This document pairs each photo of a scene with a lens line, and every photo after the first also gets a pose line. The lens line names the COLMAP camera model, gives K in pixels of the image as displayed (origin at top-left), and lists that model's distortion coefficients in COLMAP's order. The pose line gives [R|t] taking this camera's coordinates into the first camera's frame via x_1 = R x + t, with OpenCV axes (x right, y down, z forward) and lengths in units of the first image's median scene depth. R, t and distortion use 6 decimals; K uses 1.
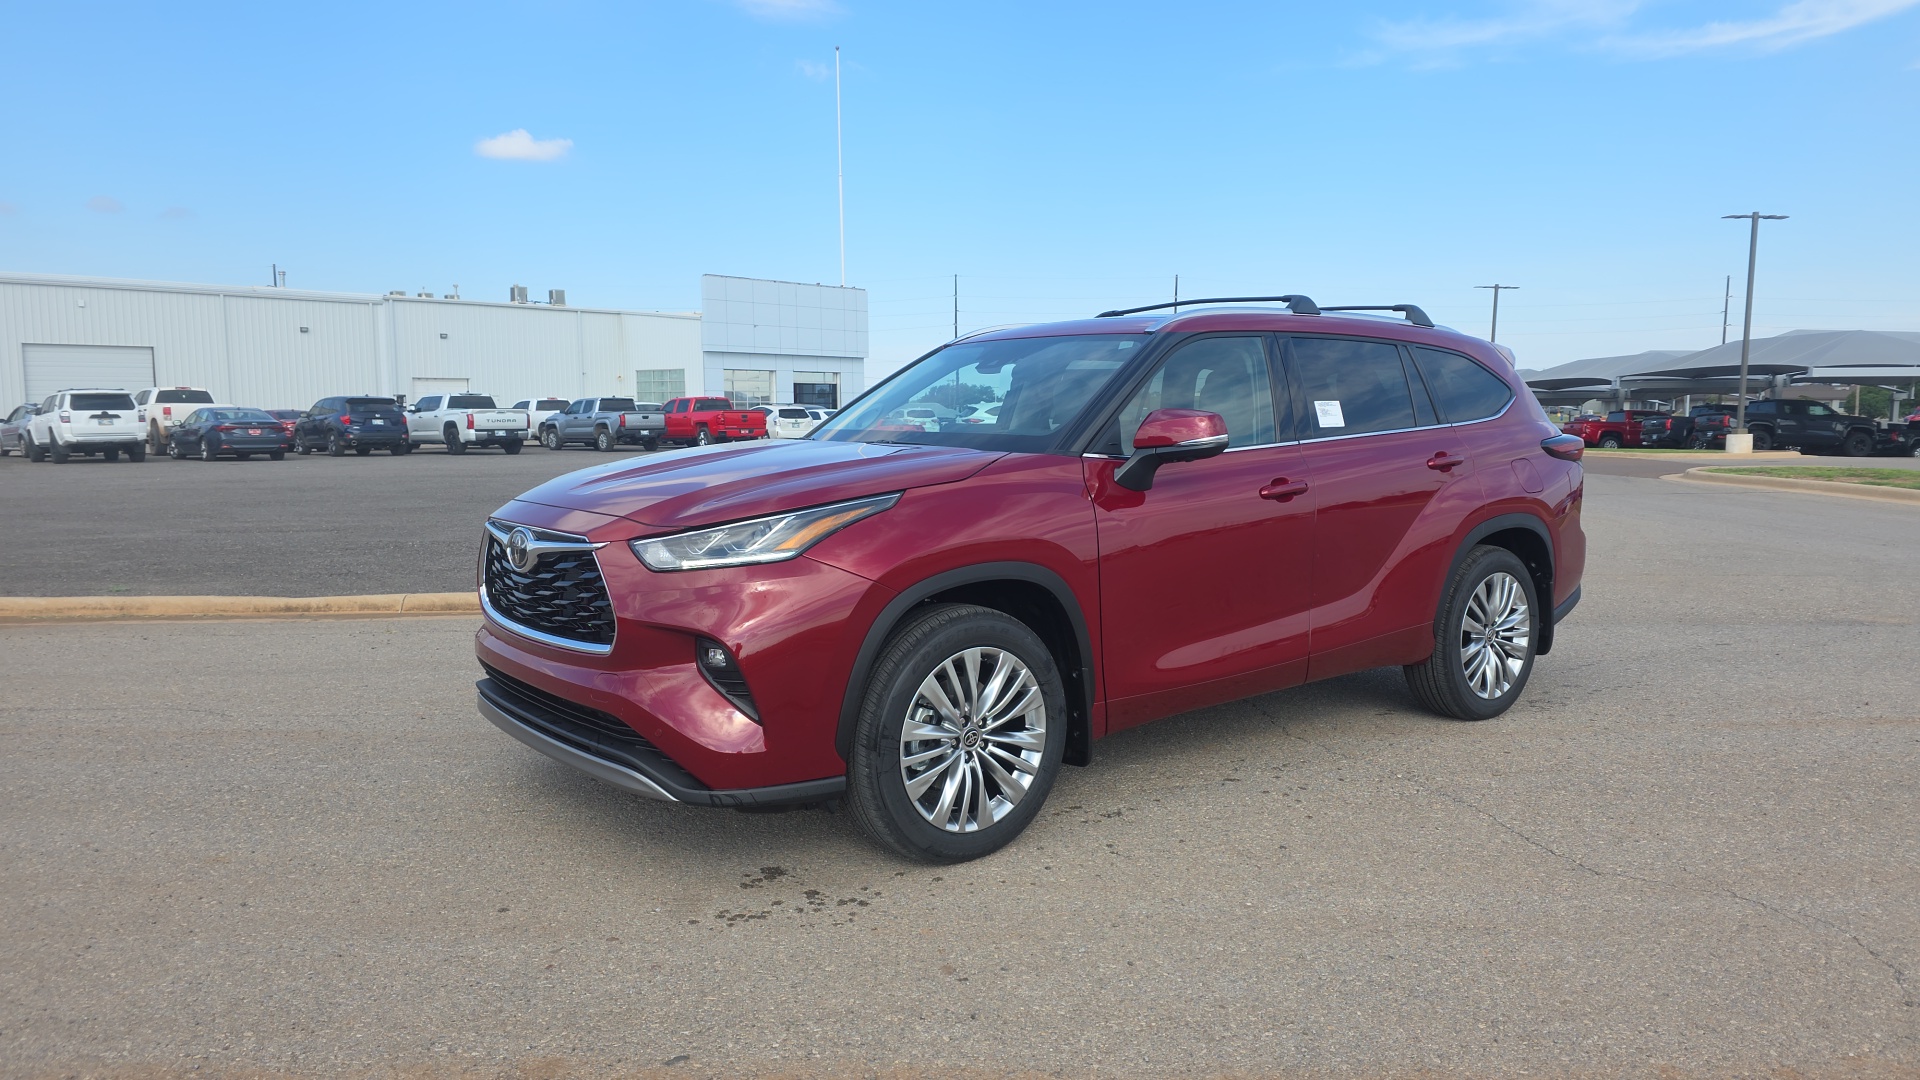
lens RADIAL K [[1263.9, 0, 944.6], [0, 1263.9, 549.5], [0, 0, 1]] dist [0.026355, -0.004067]
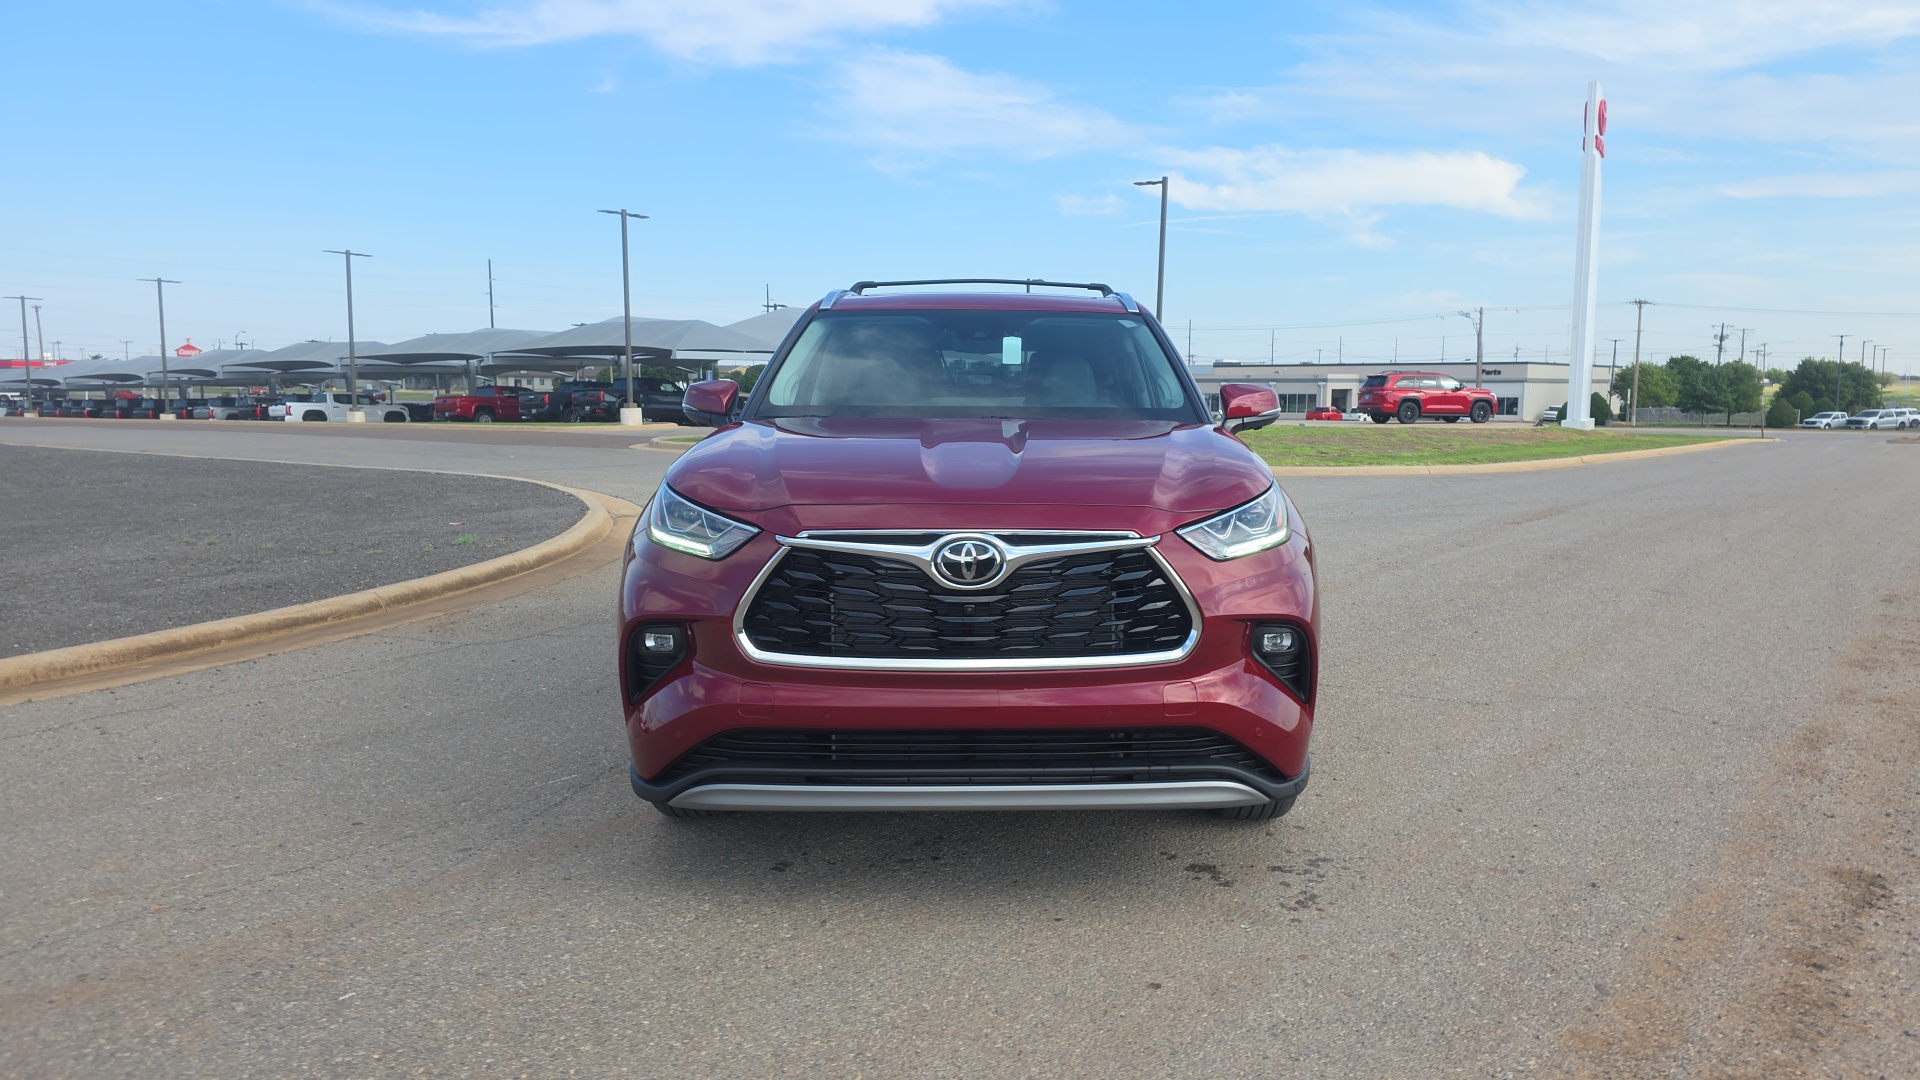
lens RADIAL K [[1314.2, 0, 973.6], [0, 1314.2, 543.6], [0, 0, 1]] dist [0.050230, -0.061159]
pose [[0.615252, -0.092517, 0.782883, -0.106513], [0.084836, 0.995093, 0.050925, -0.005735], [-0.783752, 0.035085, 0.620082, 0.054668]]
